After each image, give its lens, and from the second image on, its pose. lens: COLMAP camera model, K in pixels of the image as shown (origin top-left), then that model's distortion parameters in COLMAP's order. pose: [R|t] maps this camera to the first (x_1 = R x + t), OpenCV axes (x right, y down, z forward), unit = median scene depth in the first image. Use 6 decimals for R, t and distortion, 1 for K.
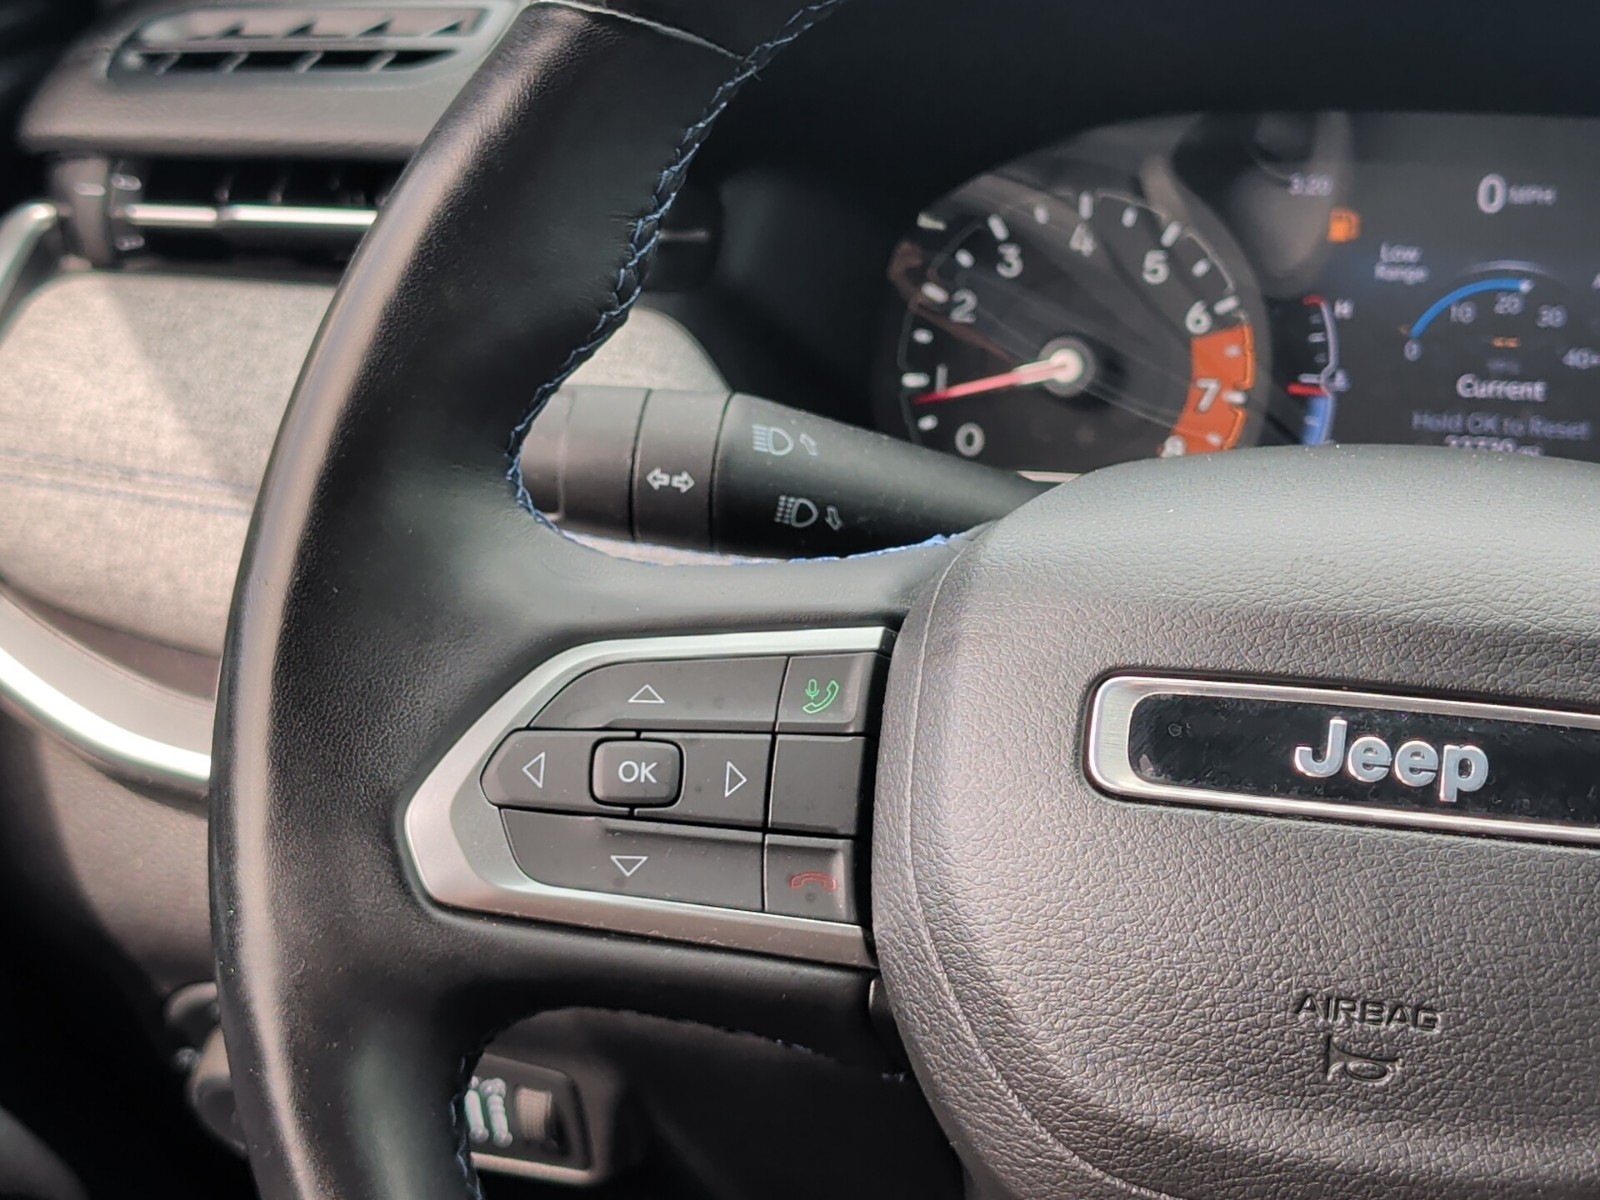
lens RADIAL K [[2956.3, 0, 802.6], [0, 2956.3, 630.8], [0, 0, 1]] dist [0.495108, -3.313159]
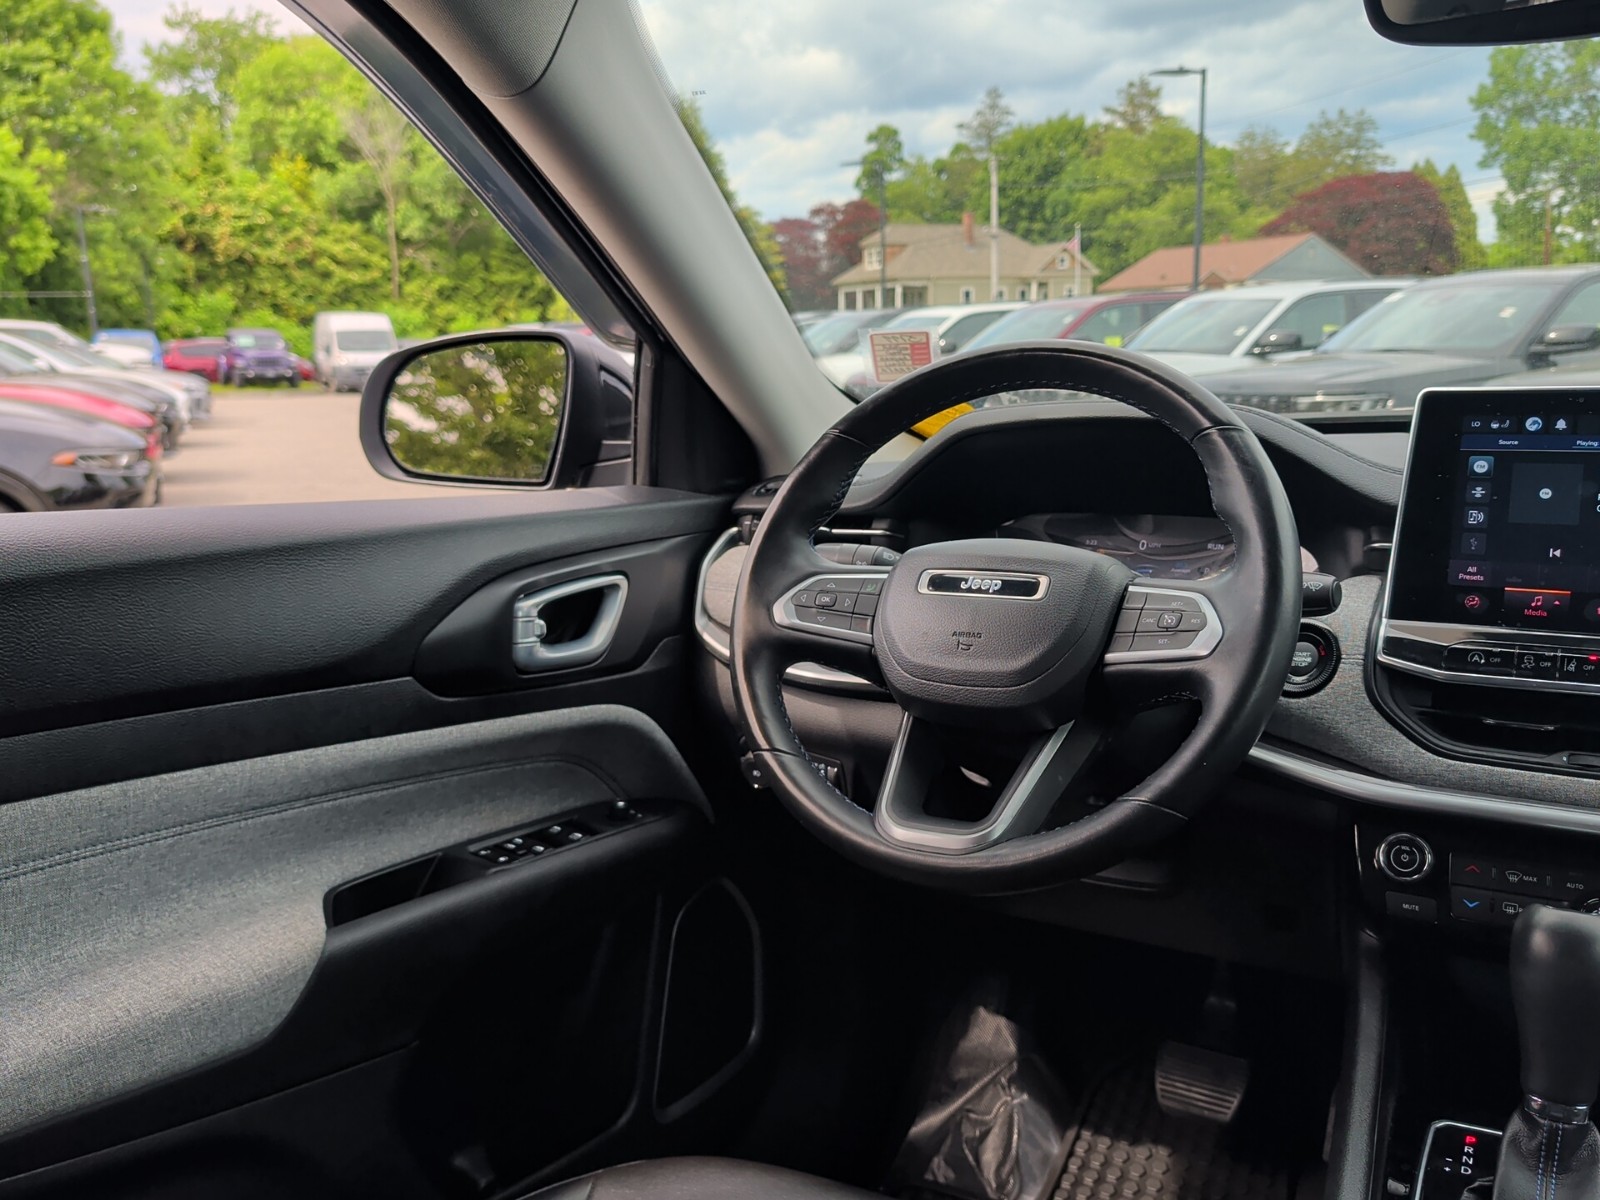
lens RADIAL K [[1358.2, 0, 806.7], [0, 1358.2, 600.6], [0, 0, 1]] dist [-0.014678, 0.027792]
pose [[0.963926, 0.052427, -0.260957, 0.301091], [-0.116576, 0.964531, -0.236833, 0.363365], [0.239284, 0.258710, 0.935848, -0.579715]]
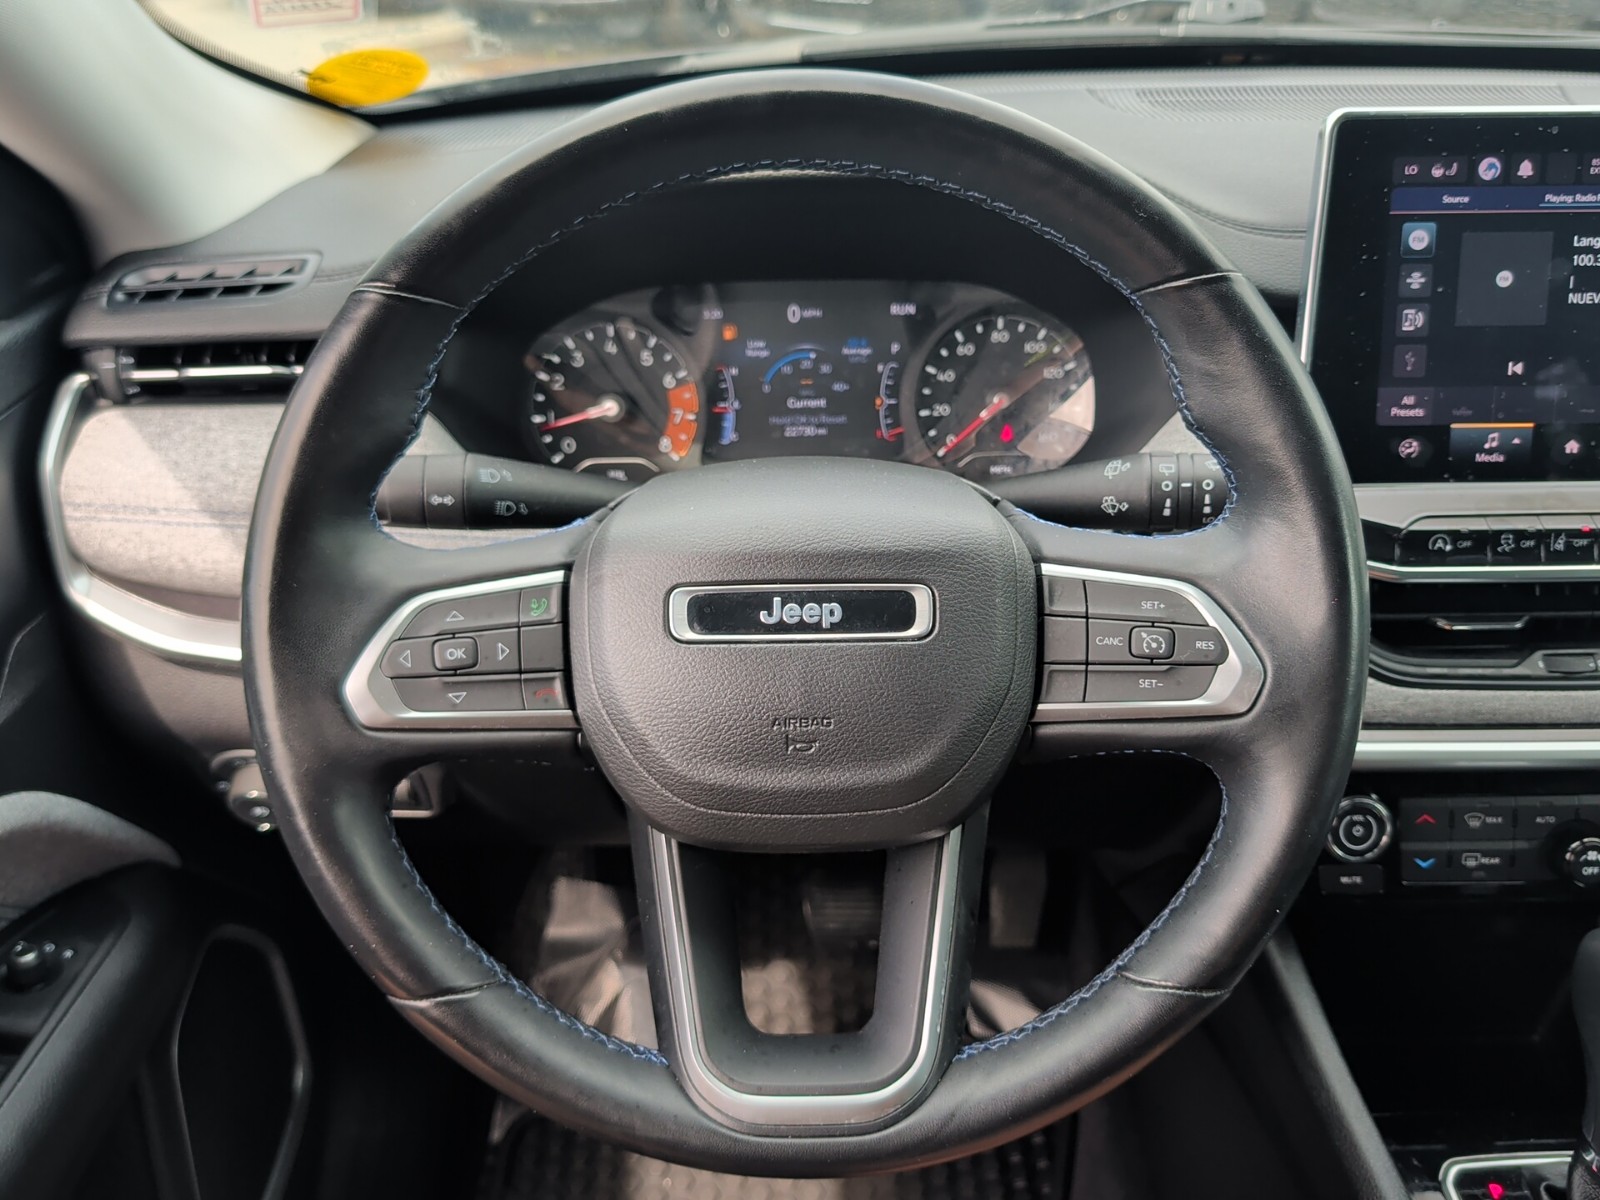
lens RADIAL K [[1418.7, 0, 821.9], [0, 1418.7, 612.1], [0, 0, 1]] dist [0.004498, -0.015062]
pose [[0.962496, -0.122970, 0.241827, -0.032664], [0.096838, 0.988379, 0.117169, -0.053793], [-0.253425, -0.089357, 0.963219, -0.030390]]
